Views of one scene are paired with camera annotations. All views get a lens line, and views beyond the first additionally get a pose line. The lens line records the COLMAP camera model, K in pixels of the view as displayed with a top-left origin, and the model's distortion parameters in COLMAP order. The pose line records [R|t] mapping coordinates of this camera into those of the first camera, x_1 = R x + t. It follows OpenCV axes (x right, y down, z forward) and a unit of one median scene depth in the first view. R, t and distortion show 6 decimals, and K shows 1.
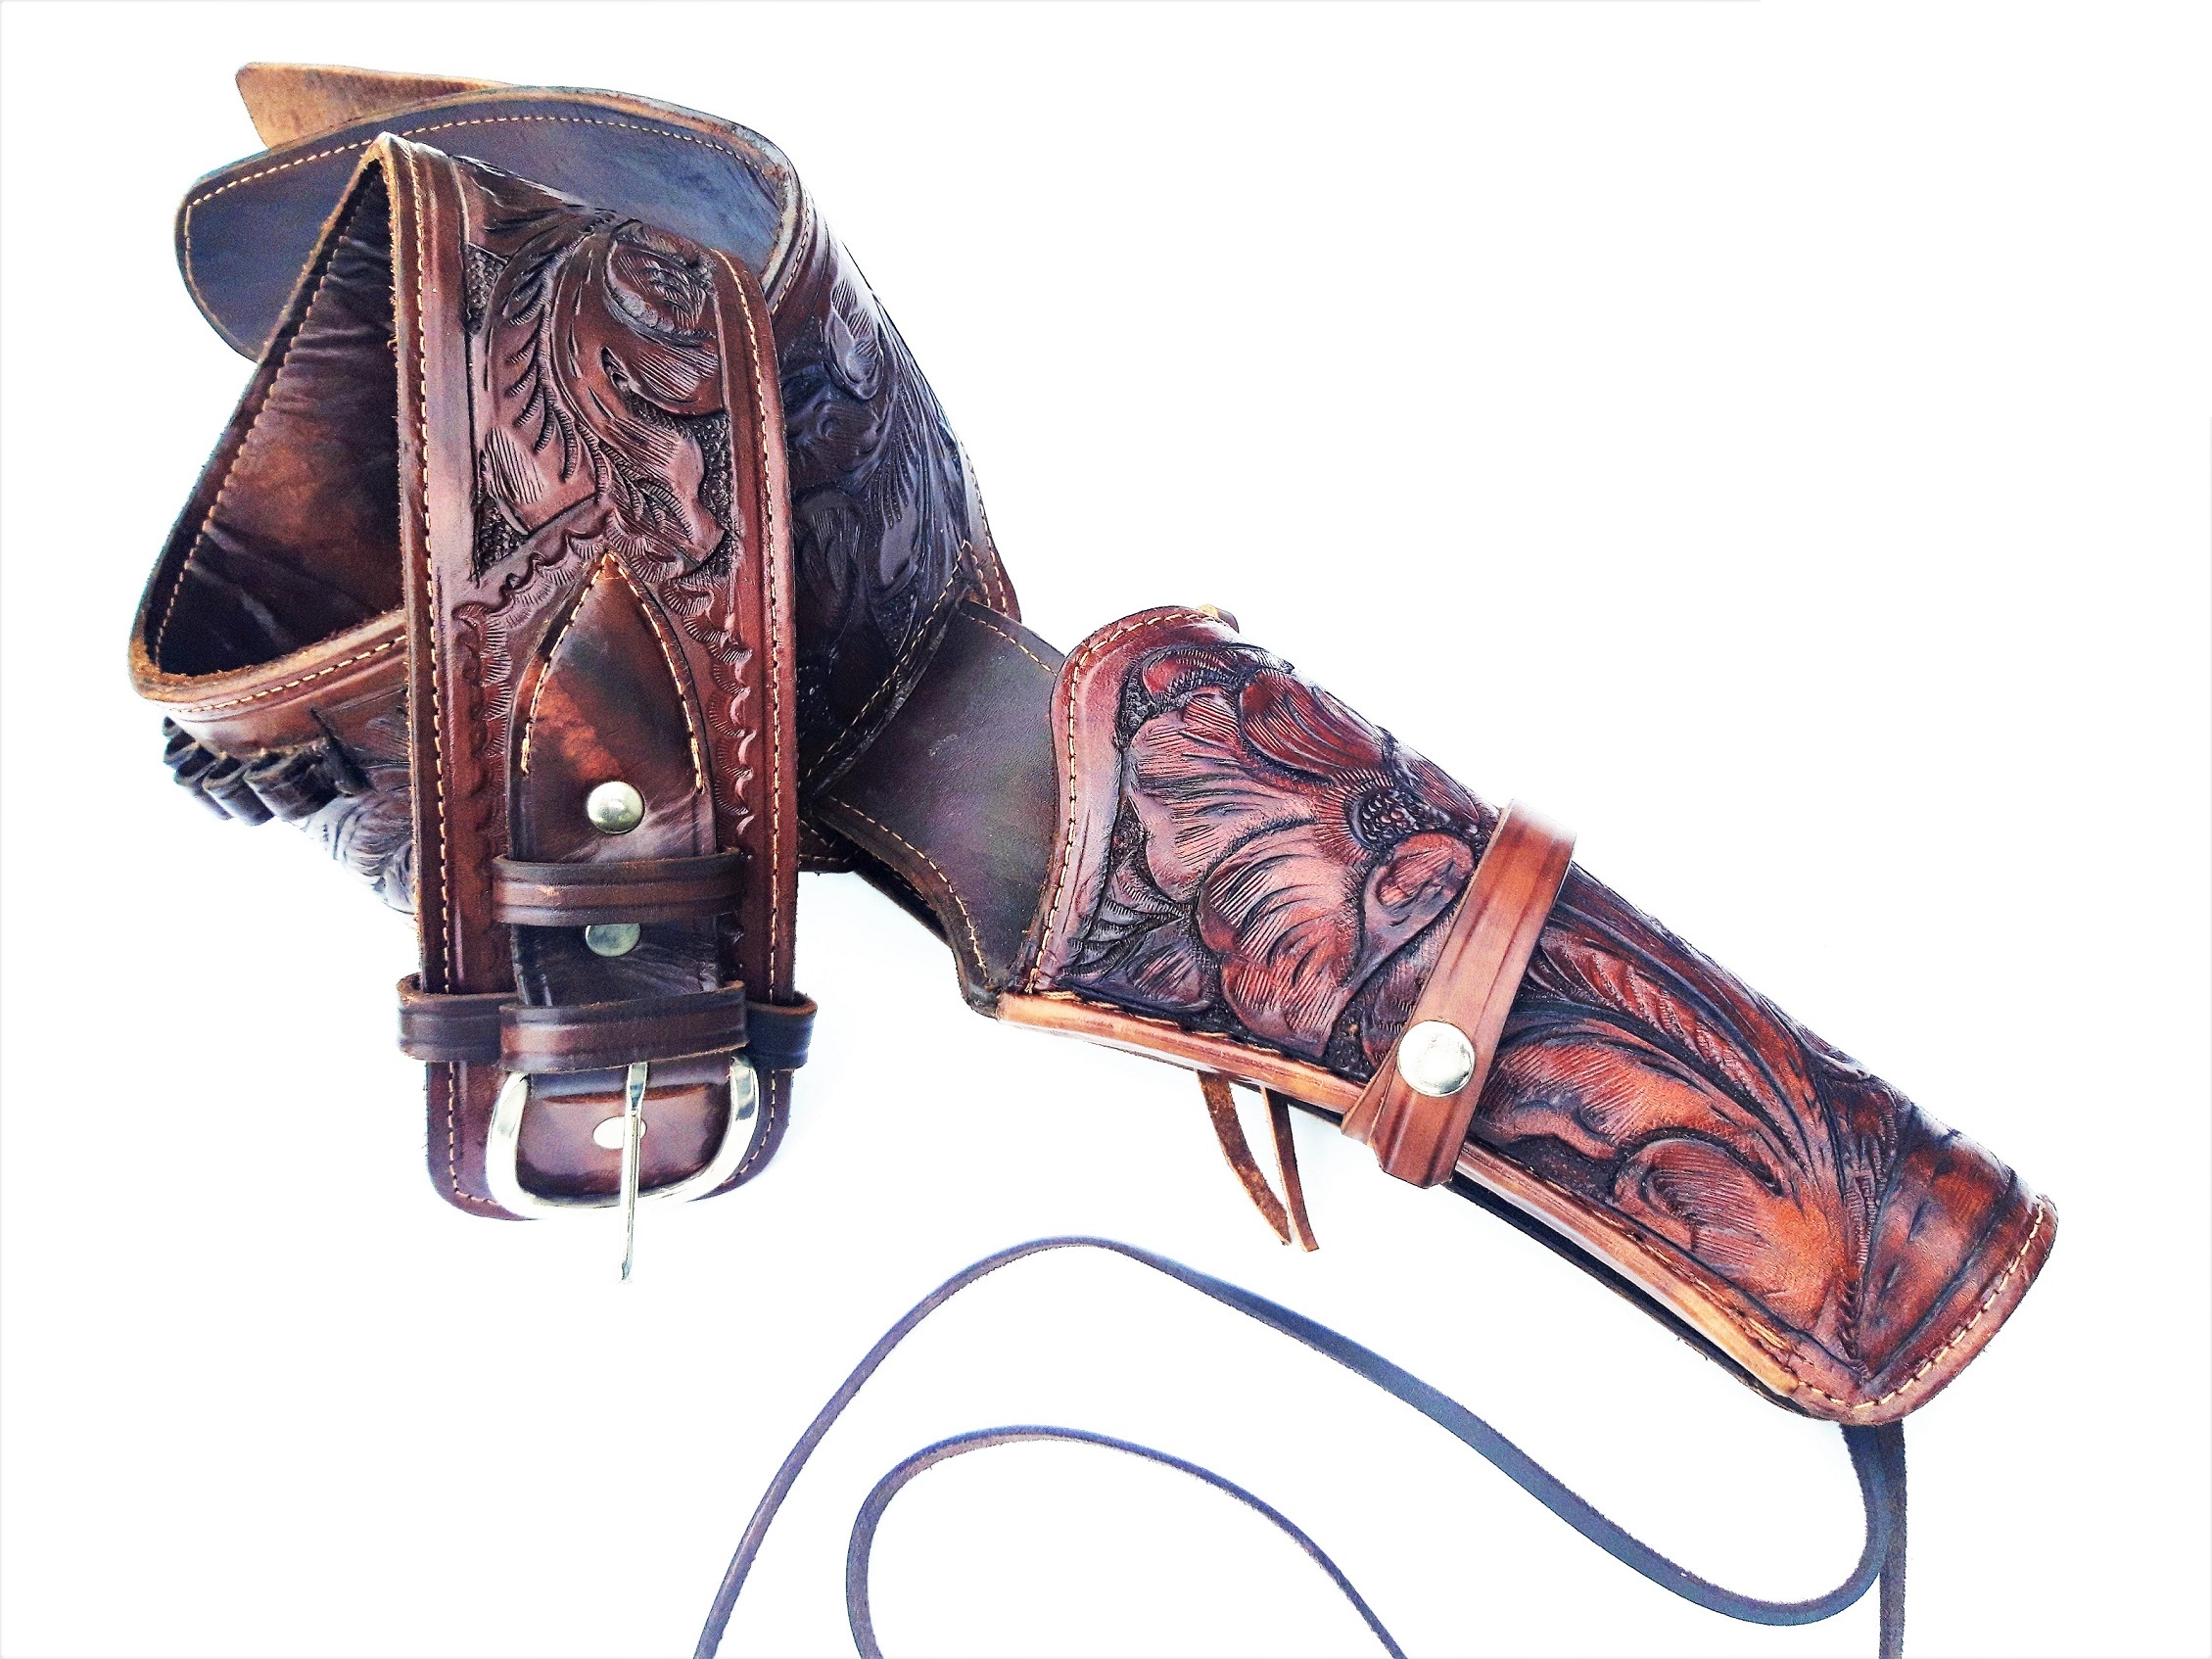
lens RADIAL K [[1745.0, 0, 1125.3], [0, 1745.0, 845.4], [0, 0, 1]] dist [-0.000504, -0.058175]
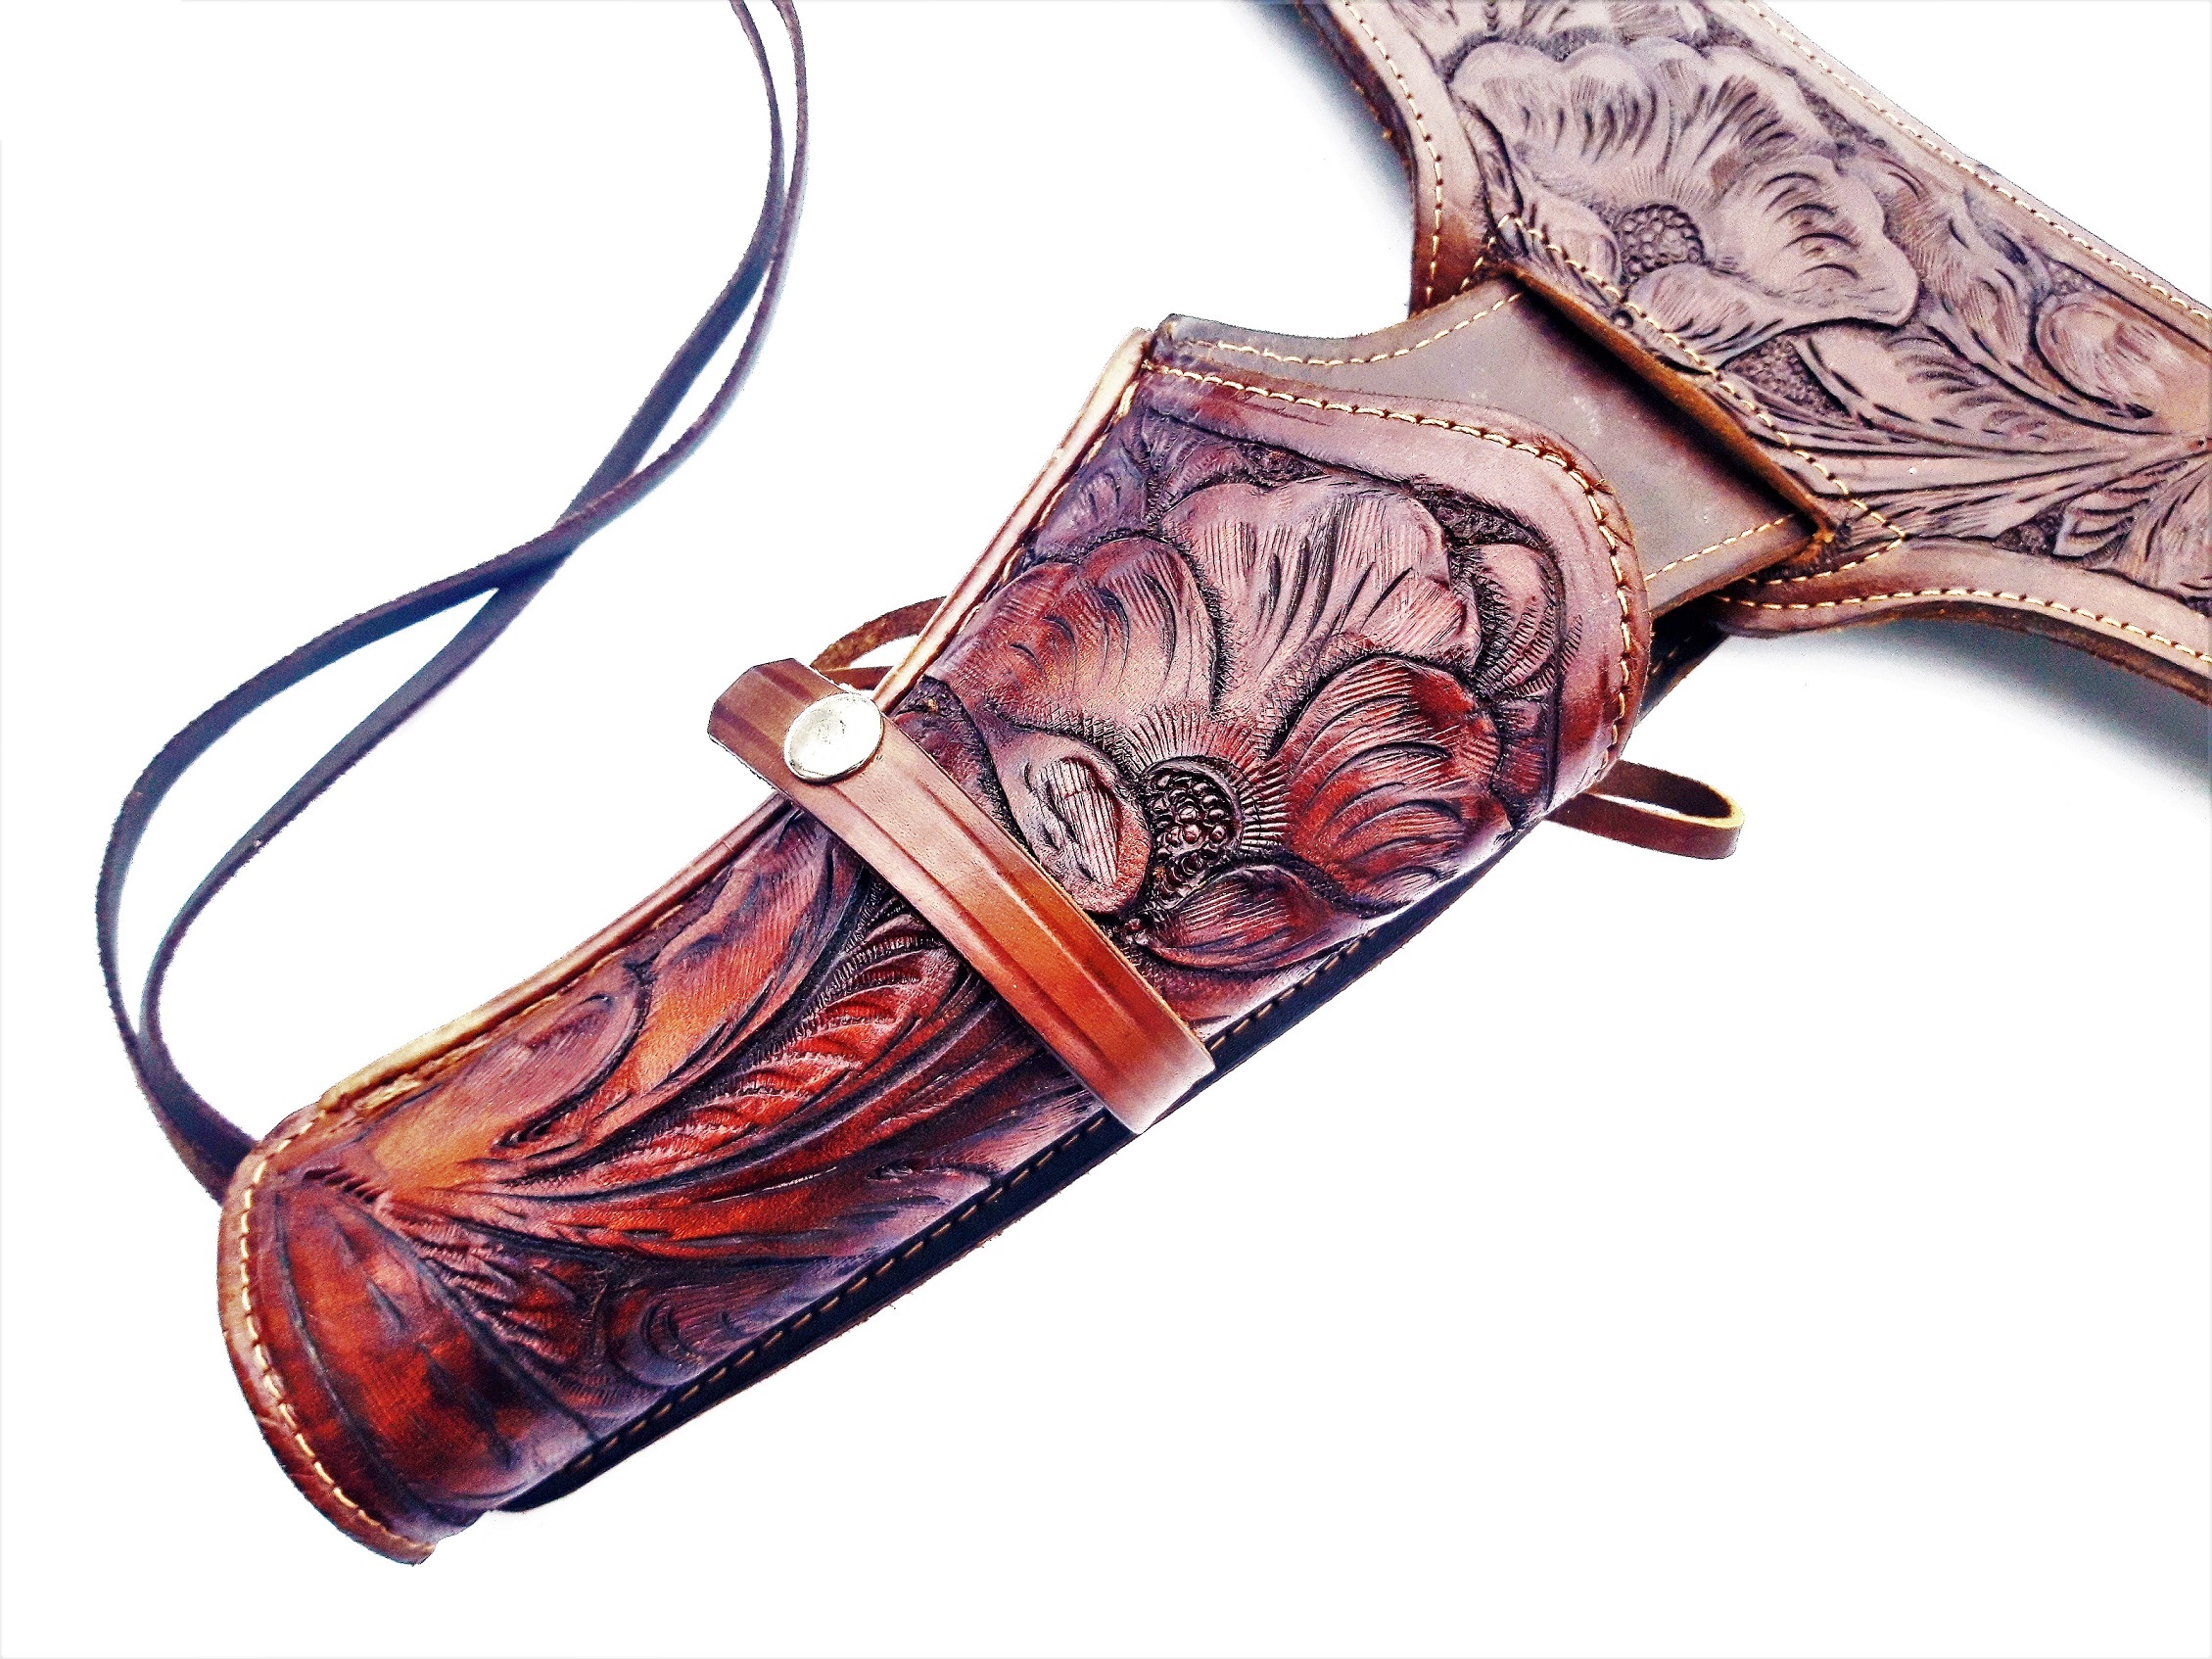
lens RADIAL K [[1745.0, 0, 1113.4], [0, 1745.0, 831.1], [0, 0, 1]] dist [-0.000504, -0.058175]
pose [[-0.288313, 0.941127, -0.176509, 0.285491], [-0.865540, -0.177307, 0.468404, -0.308993], [0.409532, 0.287823, 0.865703, 0.410862]]
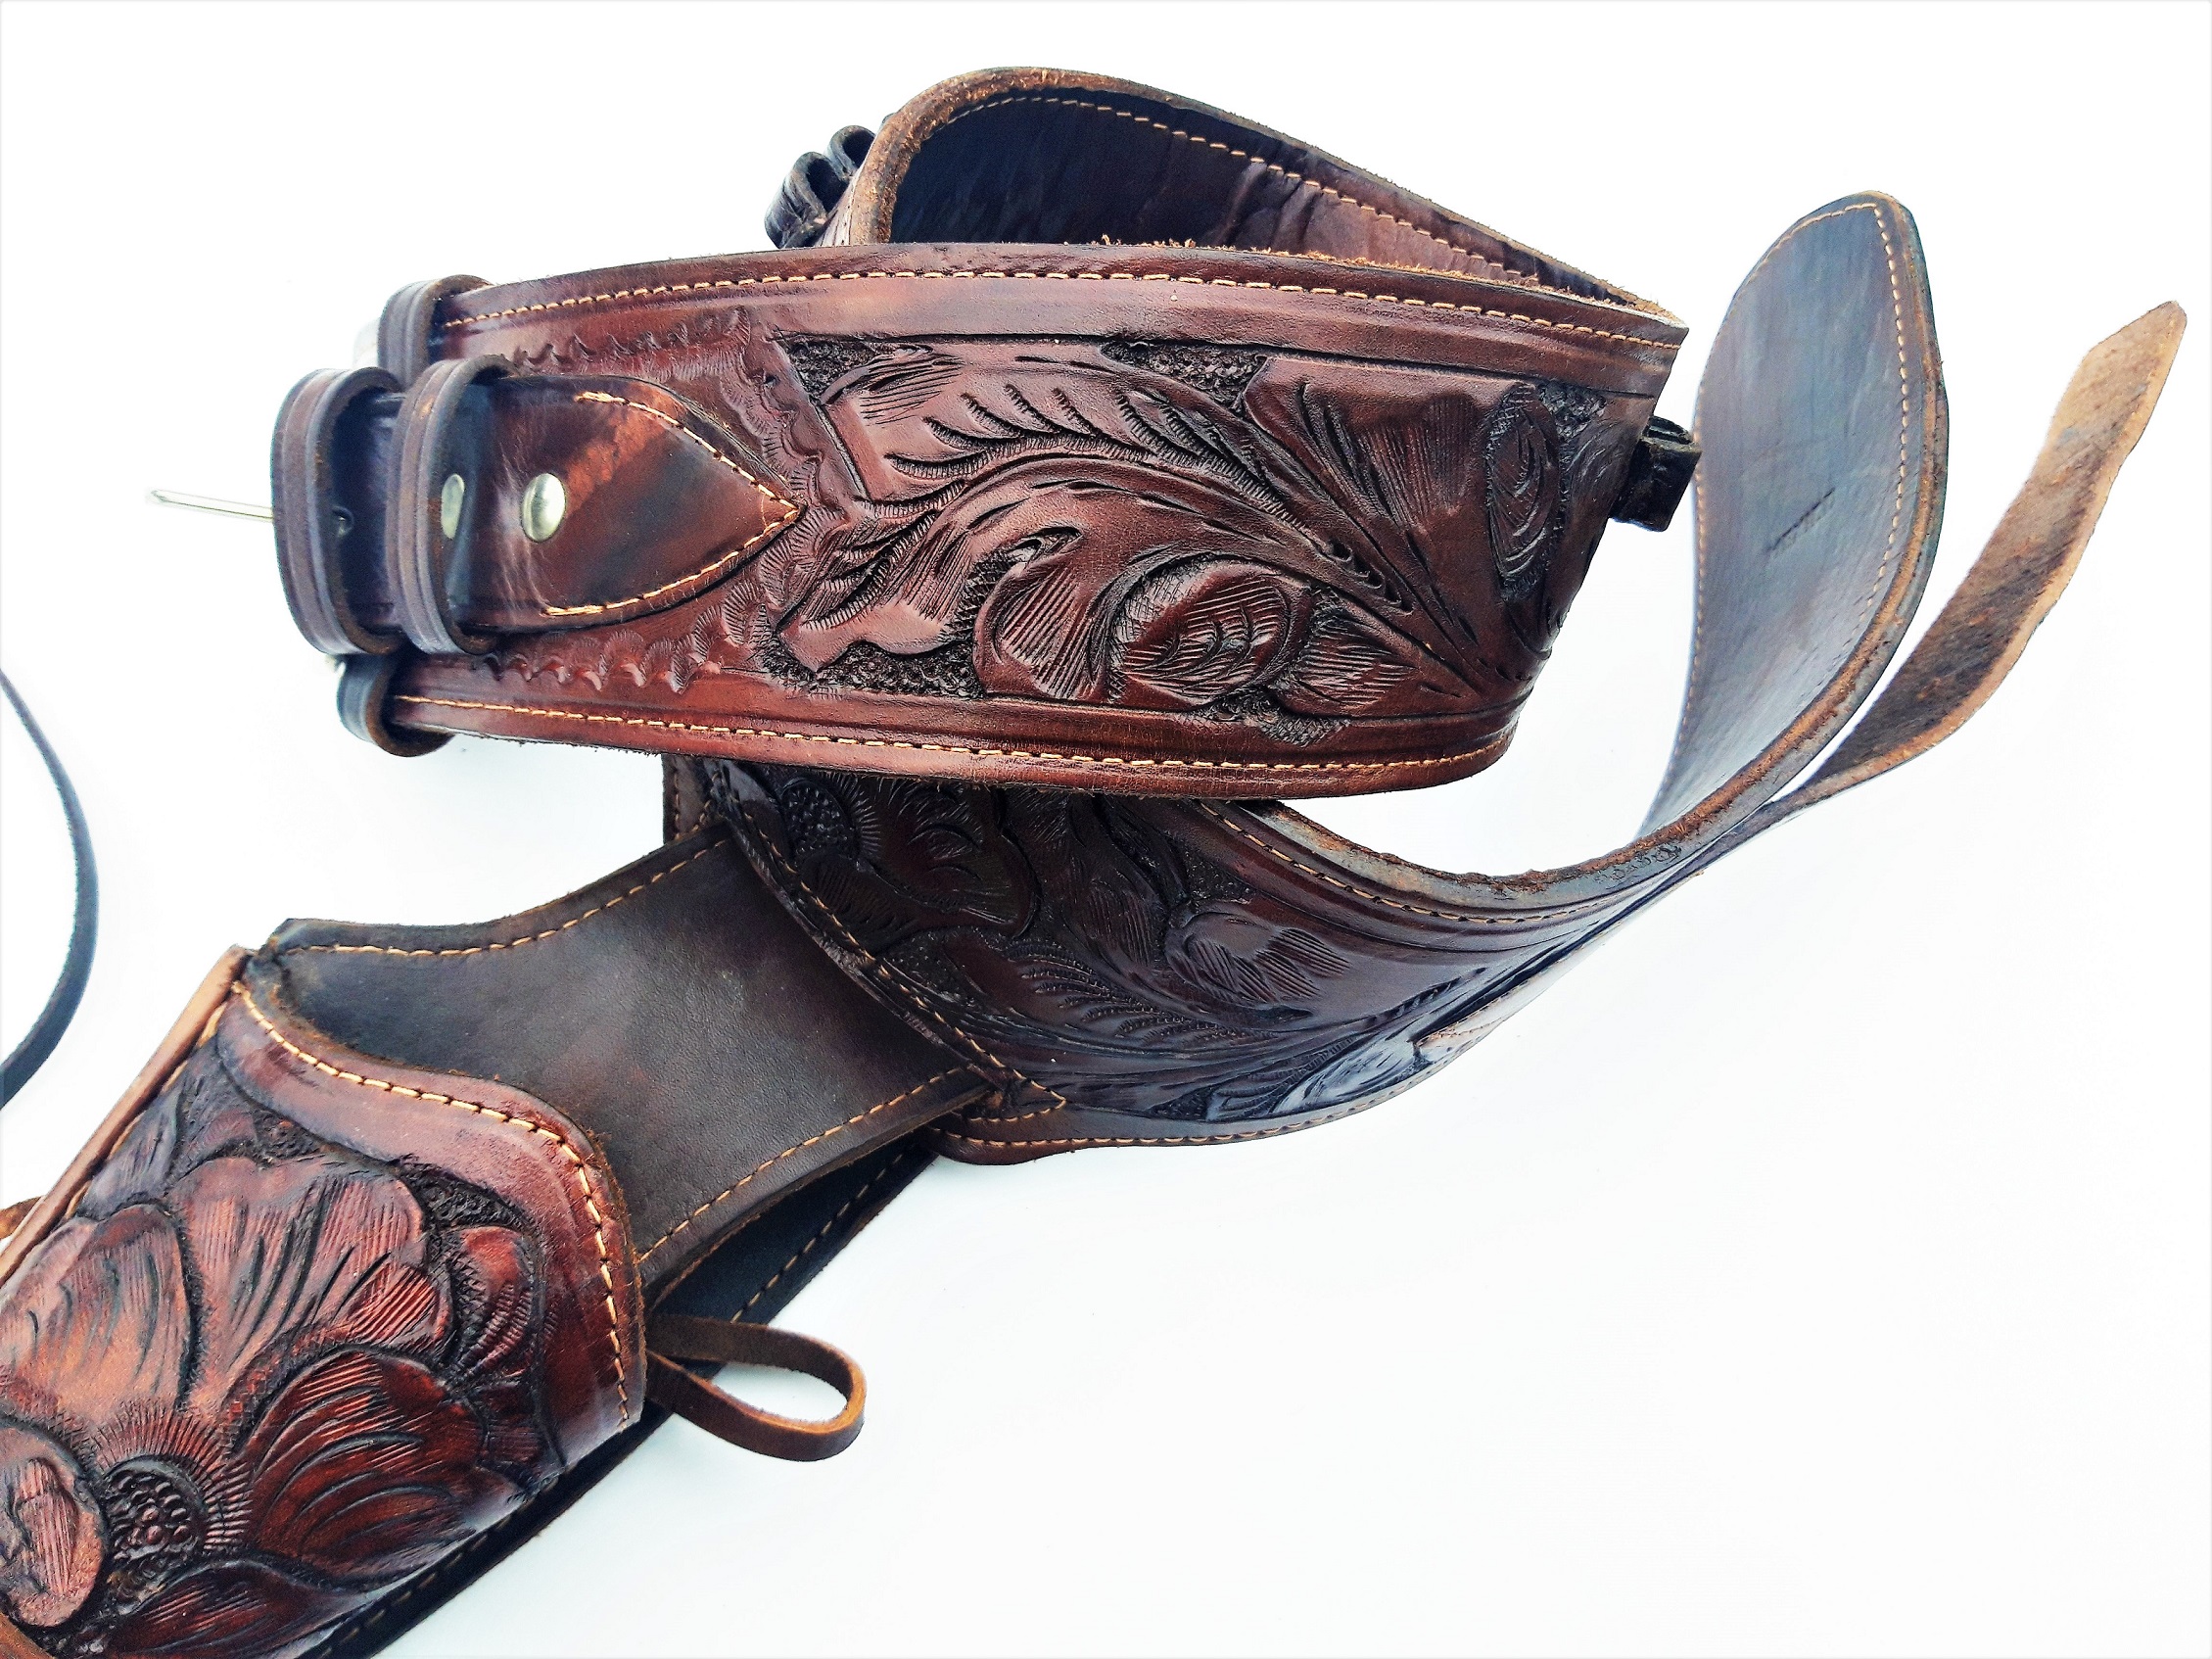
lens RADIAL K [[1745.0, 0, 1123.6], [0, 1745.0, 815.0], [0, 0, 1]] dist [-0.000504, -0.058175]
pose [[-0.256611, 0.926885, -0.273925, -0.016469], [-0.902068, -0.127921, 0.412201, -0.600253], [0.347022, 0.352874, 0.868939, 0.460923]]
